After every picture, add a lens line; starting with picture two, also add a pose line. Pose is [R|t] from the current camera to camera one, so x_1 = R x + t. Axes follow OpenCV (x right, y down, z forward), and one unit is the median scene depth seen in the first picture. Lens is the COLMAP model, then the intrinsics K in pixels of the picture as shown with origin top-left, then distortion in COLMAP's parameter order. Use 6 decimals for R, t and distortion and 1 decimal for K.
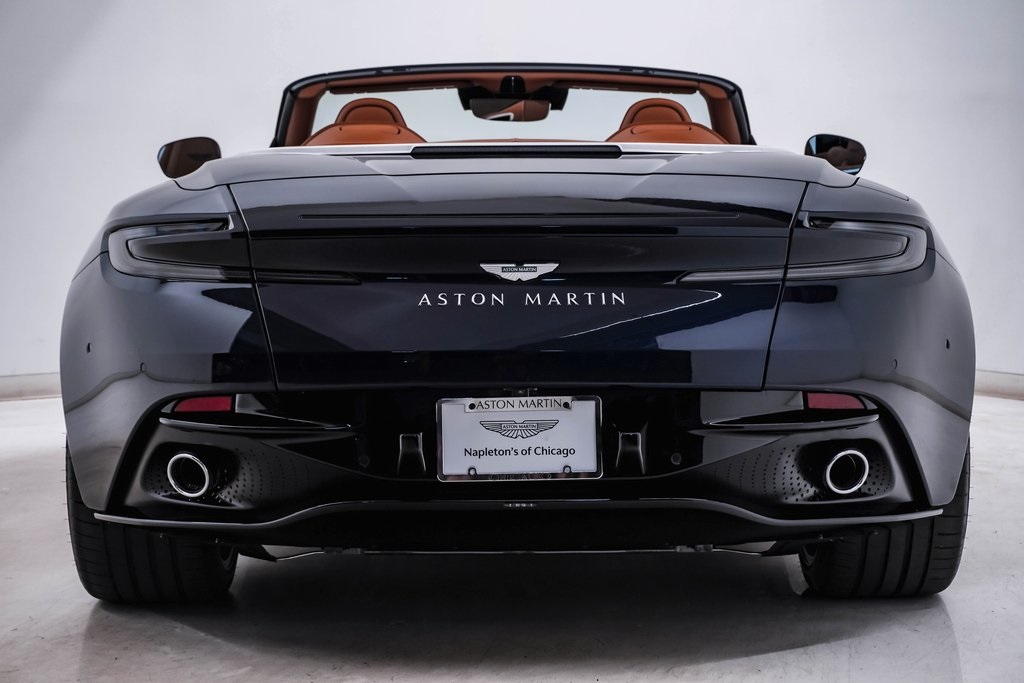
lens RADIAL K [[2183.9, 0, 512.0], [0, 2183.9, 341.5], [0, 0, 1]] dist [0.000028, 0.113710]
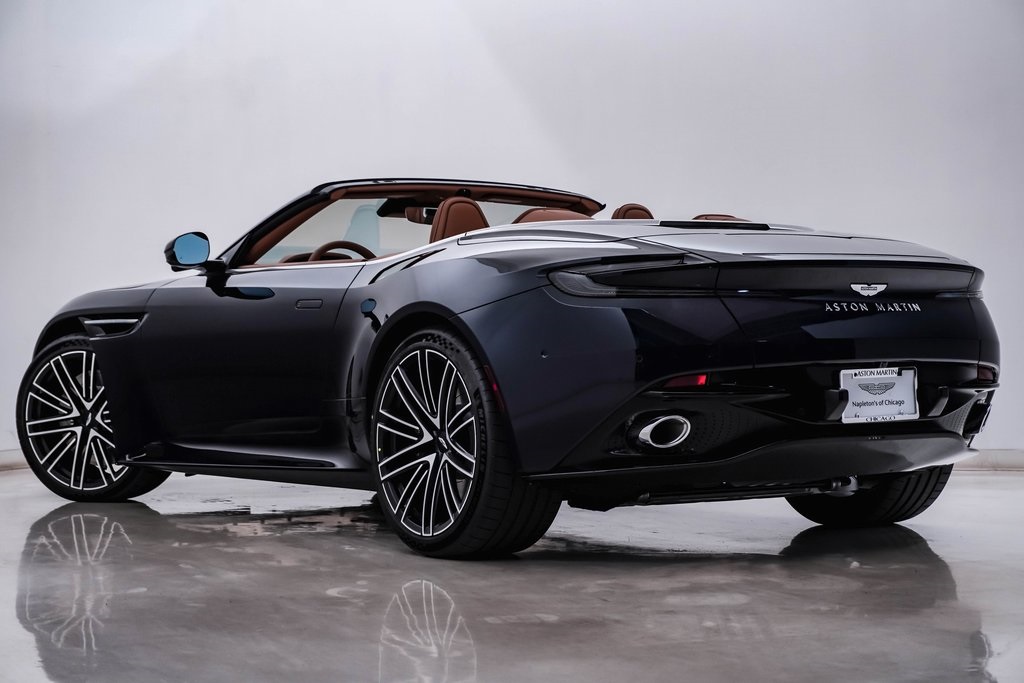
lens RADIAL K [[2172.1, 0, 512.0], [0, 2172.1, 341.5], [0, 0, 1]] dist [-0.034229, 0.632549]
pose [[0.824757, -0.003863, 0.565474, -1.099910], [0.055528, 0.995697, -0.074187, 0.107594], [-0.562755, 0.092586, 0.821423, -0.144332]]
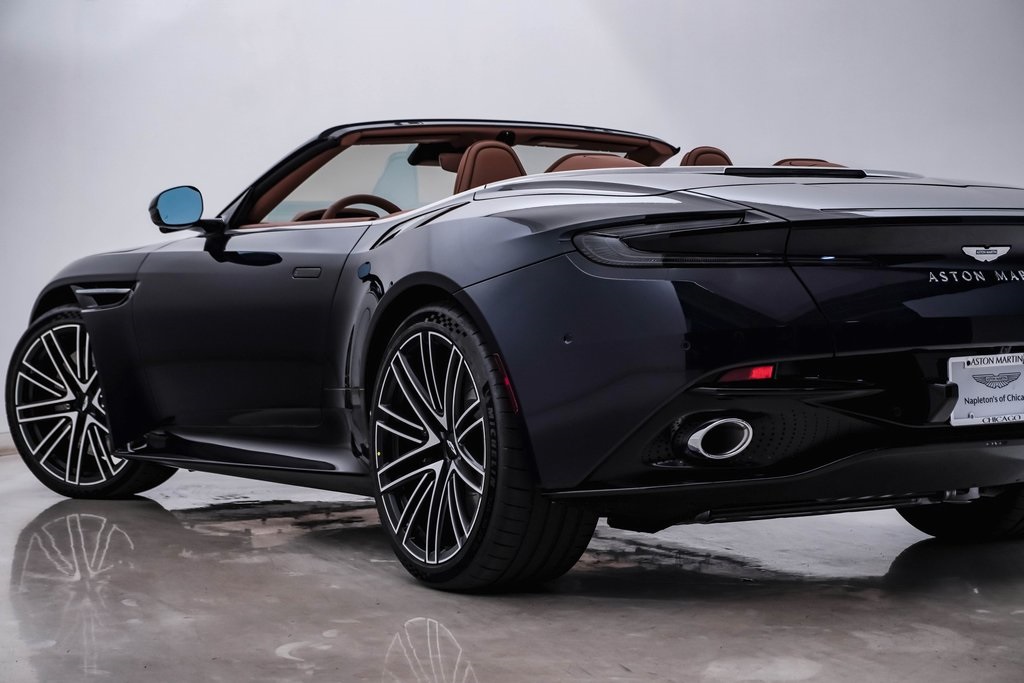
lens RADIAL K [[2172.1, 0, 512.0], [0, 2172.1, 341.5], [0, 0, 1]] dist [-0.034229, 0.632549]
pose [[0.862219, -0.022090, 0.506055, -0.851155], [0.056615, 0.996991, -0.052941, 0.067268], [-0.503363, 0.074297, 0.860875, 0.080019]]
